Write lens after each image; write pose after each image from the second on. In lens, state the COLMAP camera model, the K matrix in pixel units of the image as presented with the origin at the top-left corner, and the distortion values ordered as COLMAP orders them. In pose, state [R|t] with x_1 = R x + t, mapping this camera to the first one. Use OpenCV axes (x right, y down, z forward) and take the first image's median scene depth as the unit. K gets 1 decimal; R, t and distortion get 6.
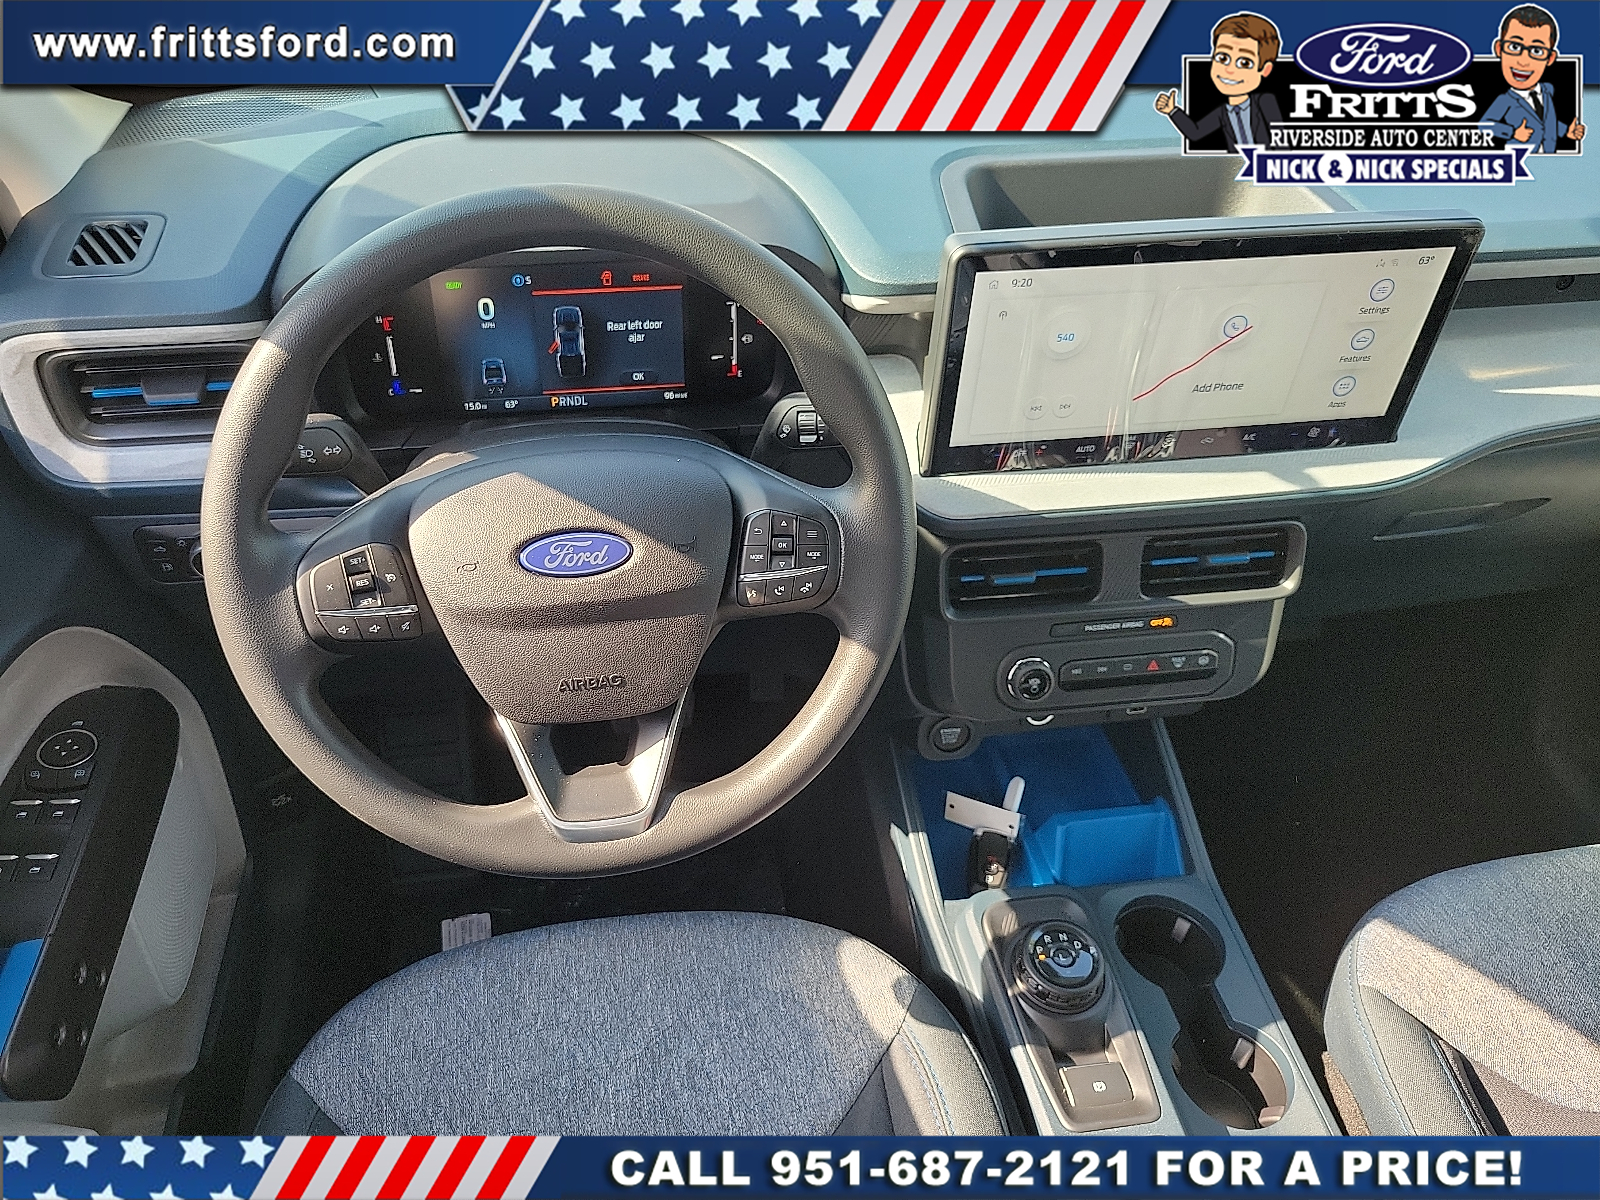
lens RADIAL K [[1196.7, 0, 800.0], [0, 1196.7, 600.0], [0, 0, 1]] dist [0.010590, 0.002806]
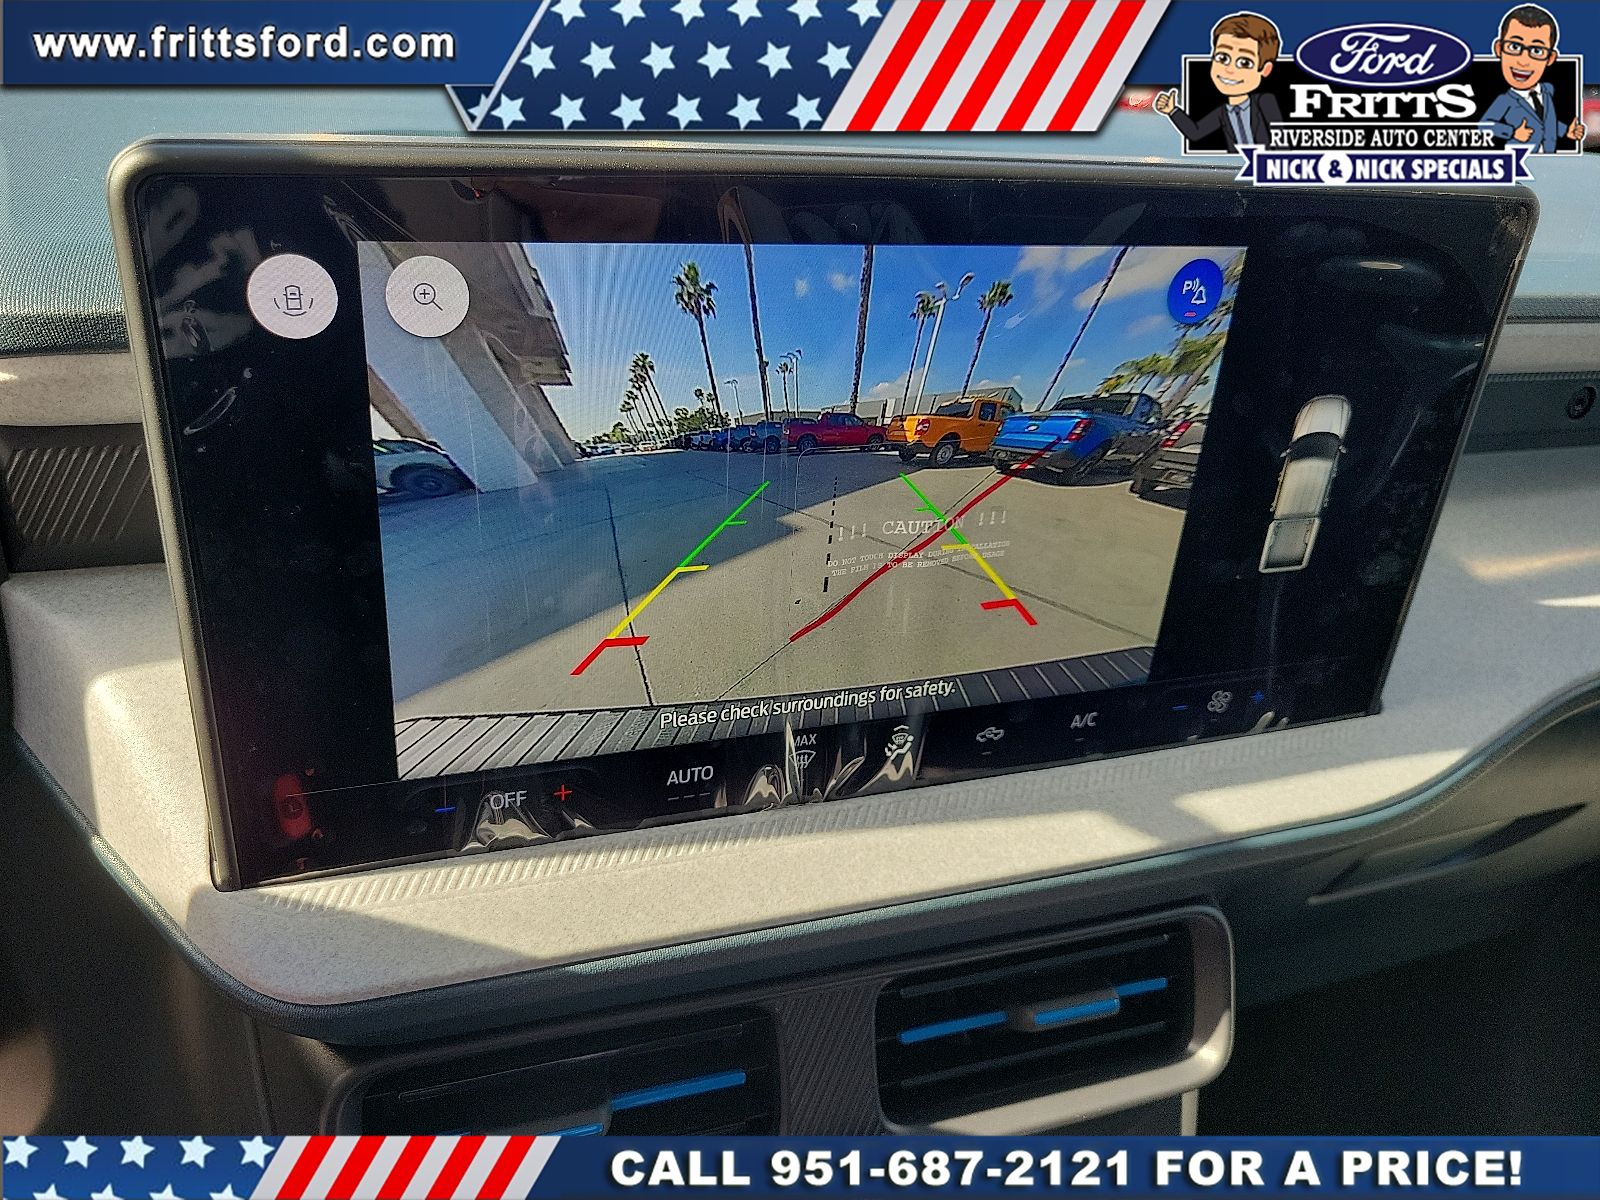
lens RADIAL K [[1196.7, 0, 800.0], [0, 1196.7, 600.0], [0, 0, 1]] dist [0.010590, 0.002806]
pose [[0.982414, -0.043838, 0.181499, 0.195215], [0.091760, 0.959921, -0.264824, -0.071630], [-0.162615, 0.276821, 0.947062, 0.584468]]
